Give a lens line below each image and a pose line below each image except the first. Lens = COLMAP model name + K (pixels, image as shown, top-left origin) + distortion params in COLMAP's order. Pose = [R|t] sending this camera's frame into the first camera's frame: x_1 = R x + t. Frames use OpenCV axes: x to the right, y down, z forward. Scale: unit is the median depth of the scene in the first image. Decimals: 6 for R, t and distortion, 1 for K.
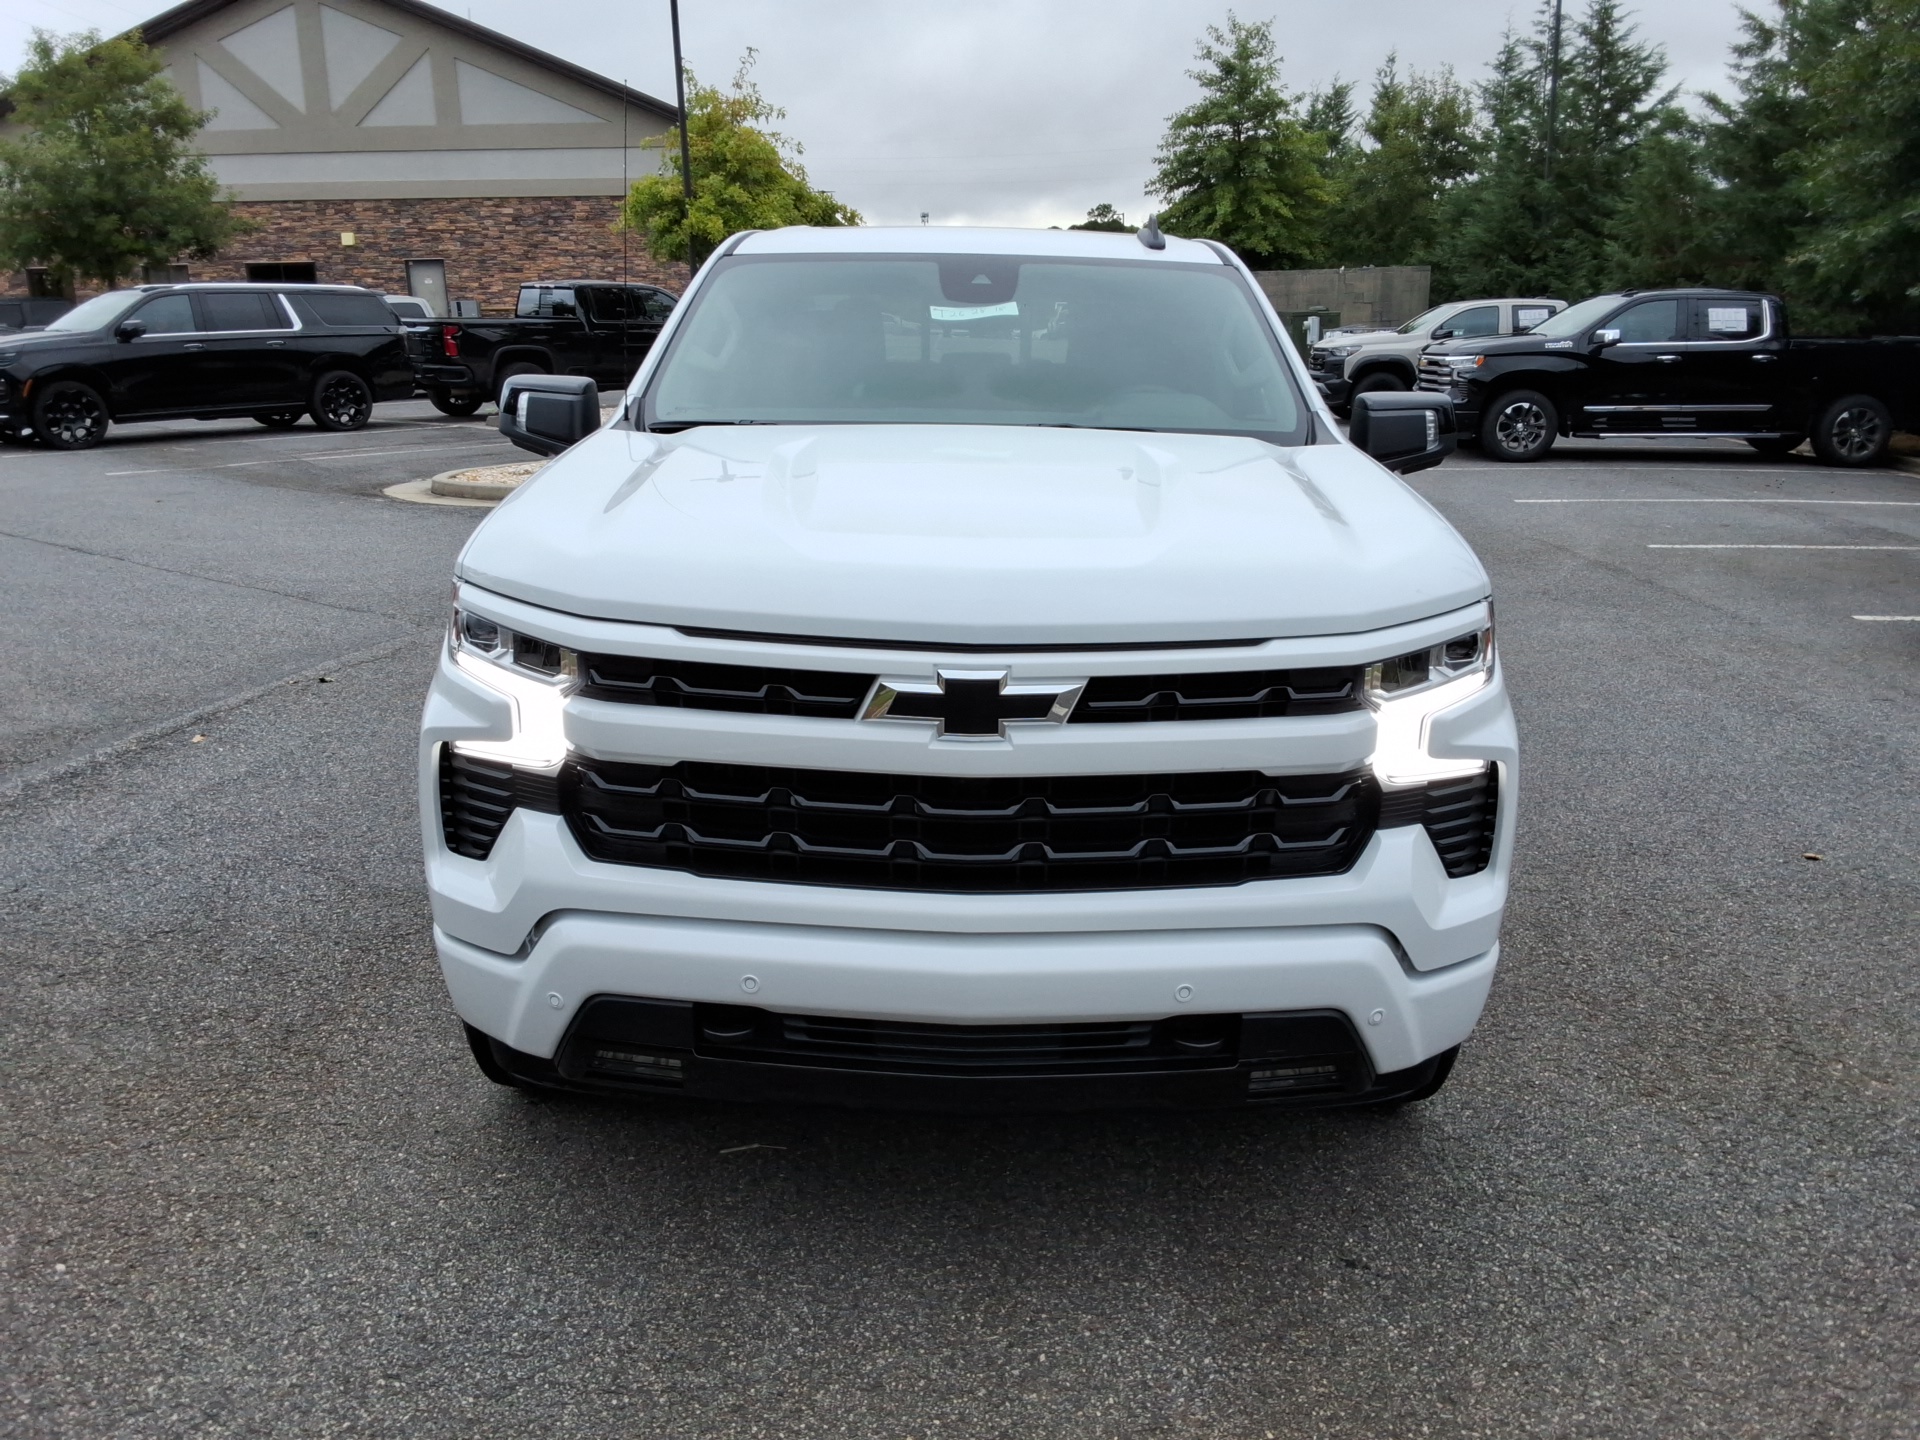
lens RADIAL K [[1528.7, 0, 973.5], [0, 1528.7, 691.2], [0, 0, 1]] dist [0.121645, -0.183248]
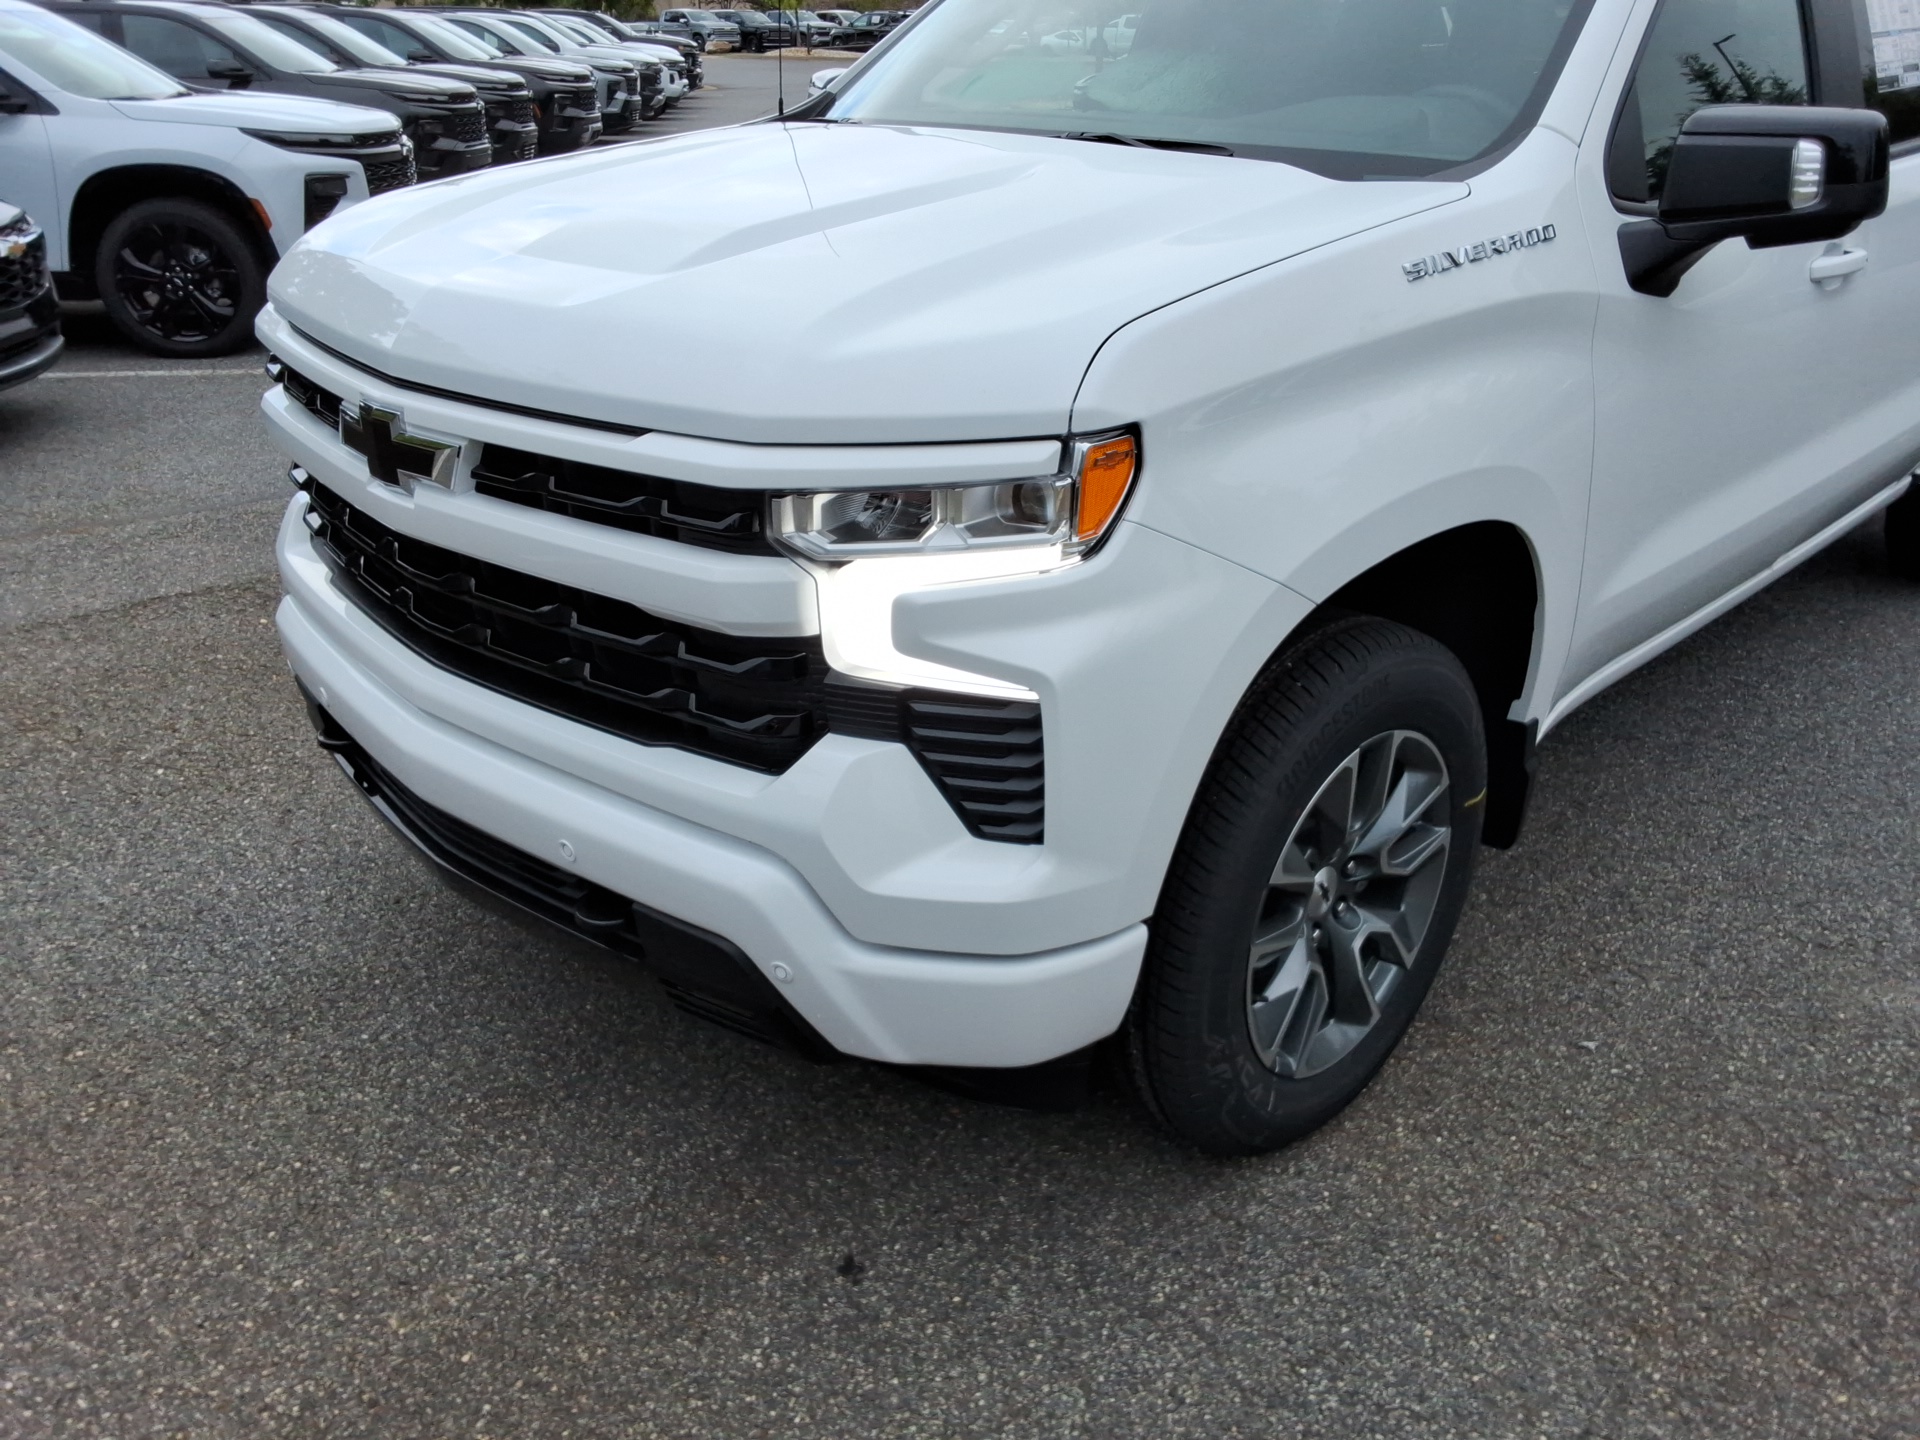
lens RADIAL K [[1550.1, 0, 984.3], [0, 1550.1, 695.2], [0, 0, 1]] dist [0.136988, -0.227215]
pose [[0.715557, 0.268677, -0.644818, 0.058258], [-0.159656, 0.961545, 0.223477, -0.007426], [0.680064, -0.056961, 0.730936, 0.039726]]
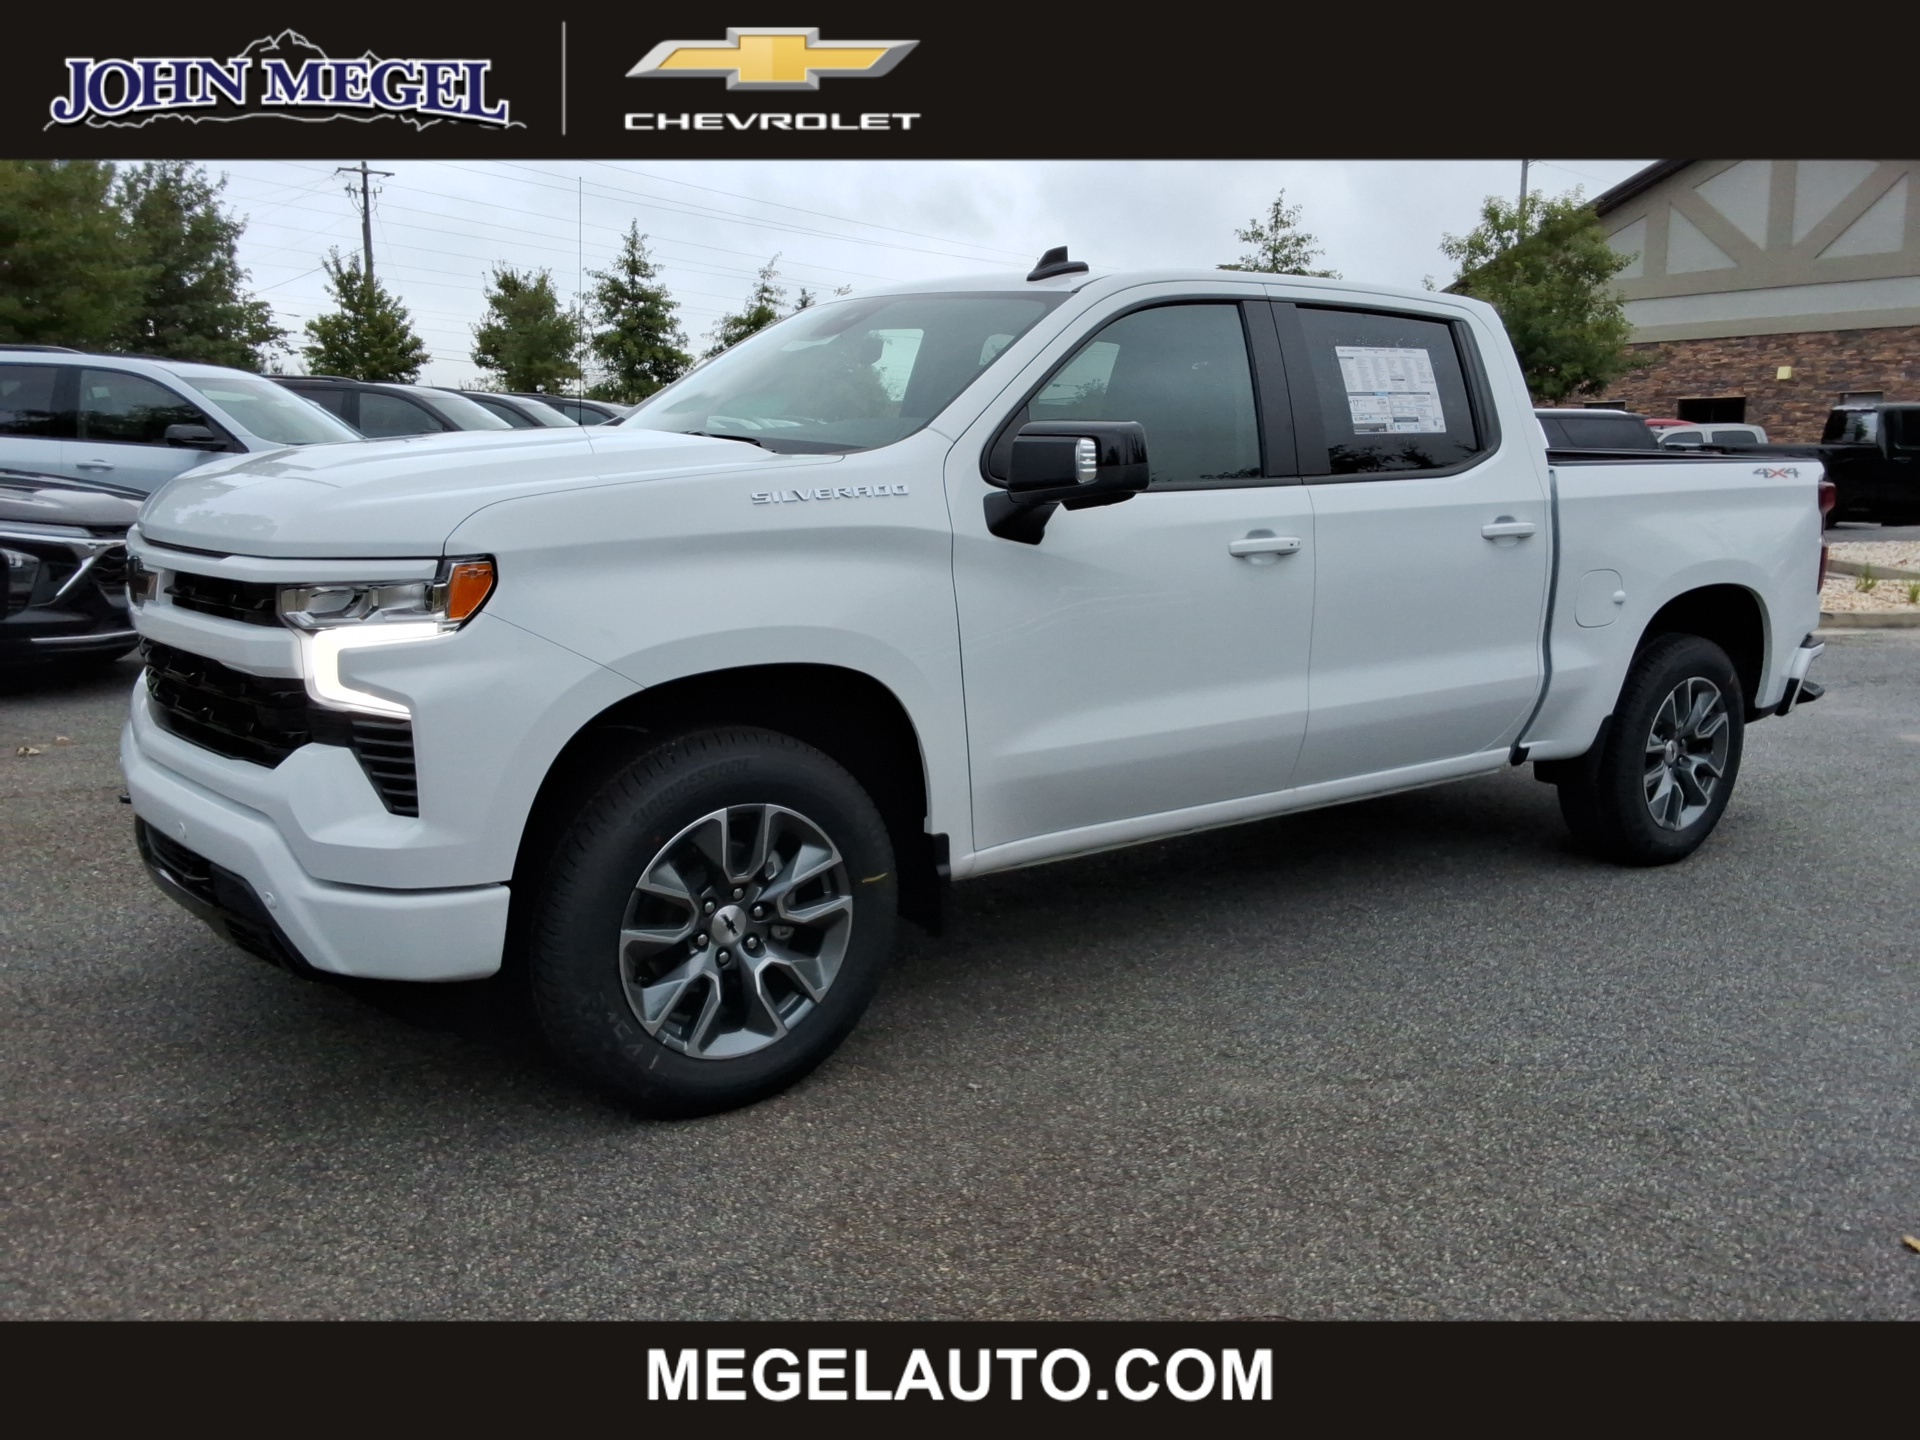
lens RADIAL K [[1528.7, 0, 973.5], [0, 1528.7, 691.2], [0, 0, 1]] dist [0.121645, -0.183248]
pose [[0.603110, 0.138278, -0.785581, 0.109376], [-0.207431, 0.978164, 0.012927, -0.004649], [0.770215, 0.155158, 0.618624, 0.050092]]
